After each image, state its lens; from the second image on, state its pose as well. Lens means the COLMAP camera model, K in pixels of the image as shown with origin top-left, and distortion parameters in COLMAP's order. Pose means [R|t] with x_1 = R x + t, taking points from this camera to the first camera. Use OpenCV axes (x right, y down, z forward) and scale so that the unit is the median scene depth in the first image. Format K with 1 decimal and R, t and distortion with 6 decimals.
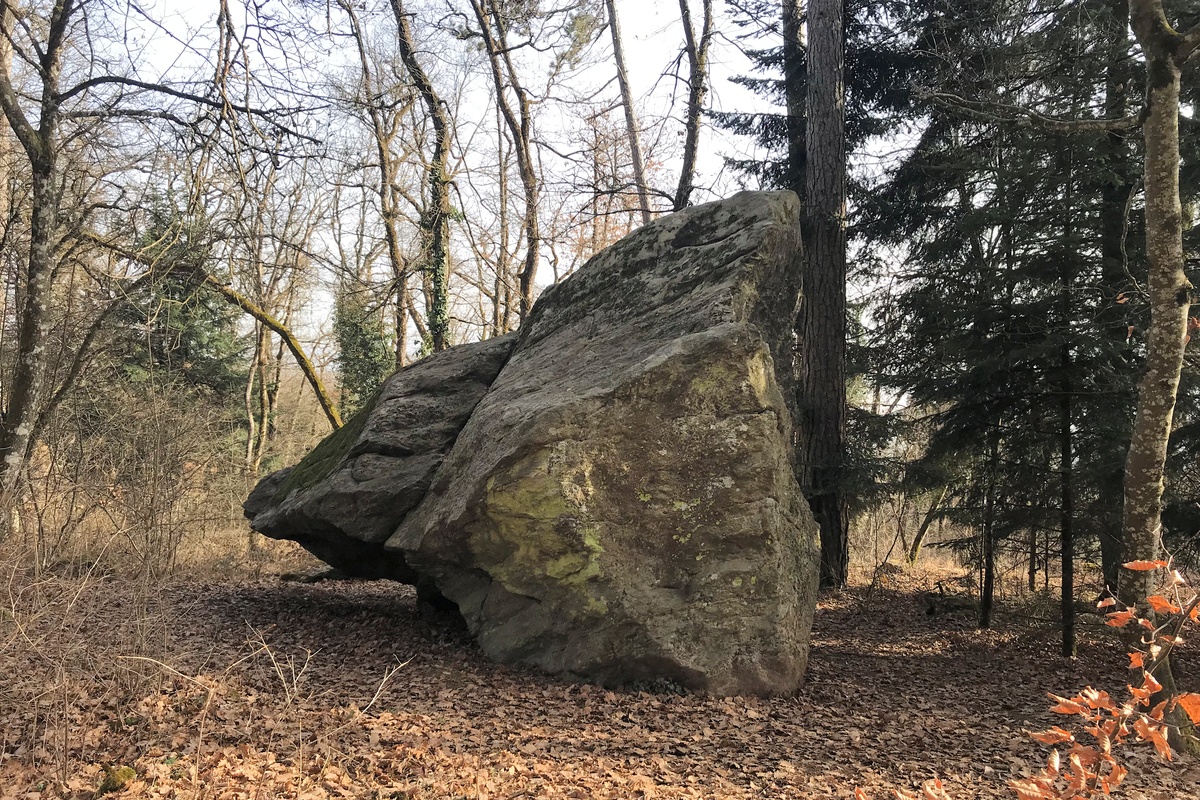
lens RADIAL K [[998.7, 0, 599.7], [0, 998.7, 407.2], [0, 0, 1]] dist [0.070004, -0.006620]
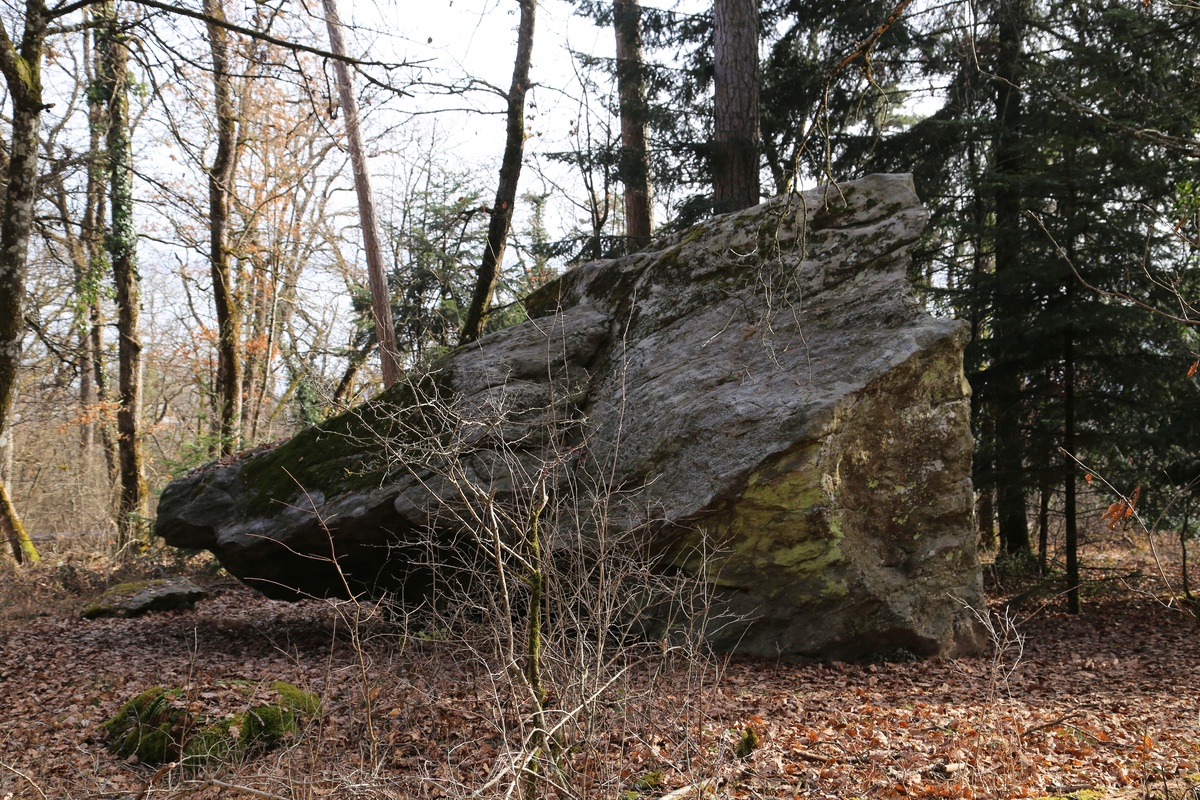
lens RADIAL K [[1548.0, 0, 599.9], [0, 1548.0, 396.3], [0, 0, 1]] dist [0.068615, 0.000000]
pose [[0.921411, -0.034391, 0.387065, -0.856482], [0.014975, 0.998479, 0.053068, -0.094125], [-0.388301, -0.043101, 0.920524, -0.399697]]
